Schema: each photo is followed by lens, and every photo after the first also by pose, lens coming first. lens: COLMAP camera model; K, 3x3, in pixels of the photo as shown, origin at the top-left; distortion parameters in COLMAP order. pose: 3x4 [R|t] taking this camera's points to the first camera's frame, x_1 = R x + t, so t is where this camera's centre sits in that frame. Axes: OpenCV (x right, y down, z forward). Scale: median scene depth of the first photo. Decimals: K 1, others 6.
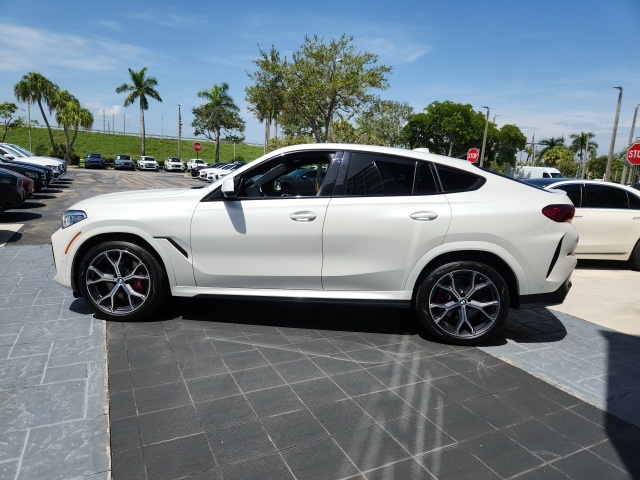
lens RADIAL K [[429.0, 0, 318.4], [0, 429.0, 236.9], [0, 0, 1]] dist [0.069885, -0.059995]
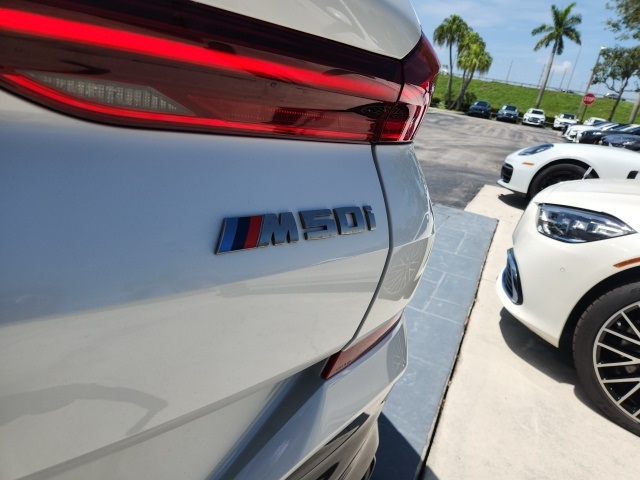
lens RADIAL K [[429.0, 0, 328.0], [0, 429.0, 246.1], [0, 0, 1]] dist [0.069885, -0.059995]
pose [[0.627820, 0.322677, -0.708323, 0.064641], [-0.246179, 0.945625, 0.212579, -0.007025], [0.738402, 0.040913, 0.673119, 0.112934]]
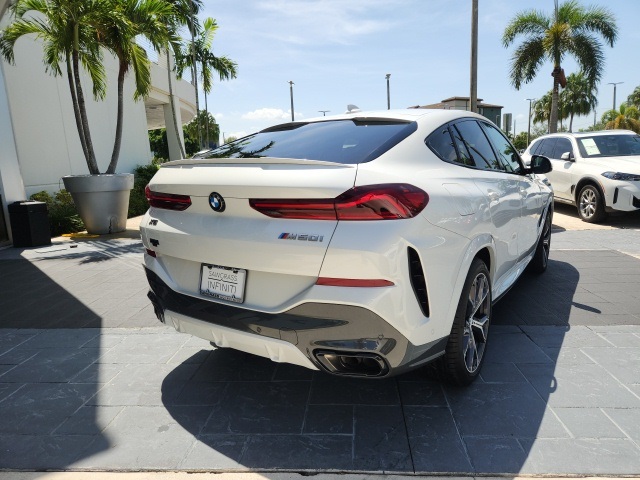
lens RADIAL K [[429.0, 0, 326.9], [0, 429.0, 240.7], [0, 0, 1]] dist [0.069885, -0.059995]
pose [[-0.496928, 0.124508, -0.858813, 0.094319], [-0.119425, 0.970426, 0.209790, -0.014555], [0.859535, 0.206814, -0.467362, 0.142822]]
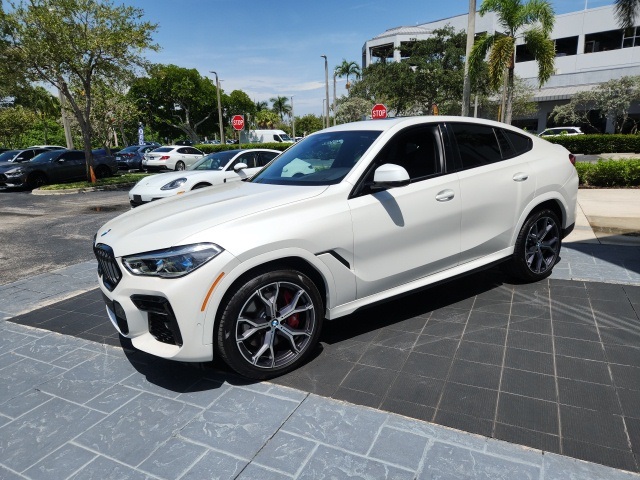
lens RADIAL K [[429.0, 0, 322.6], [0, 429.0, 244.4], [0, 0, 1]] dist [0.069885, -0.059995]
pose [[0.790417, -0.225899, 0.569395, -0.072709], [0.174825, 0.974049, 0.143753, -0.011298], [-0.587092, -0.014080, 0.809398, 0.033560]]
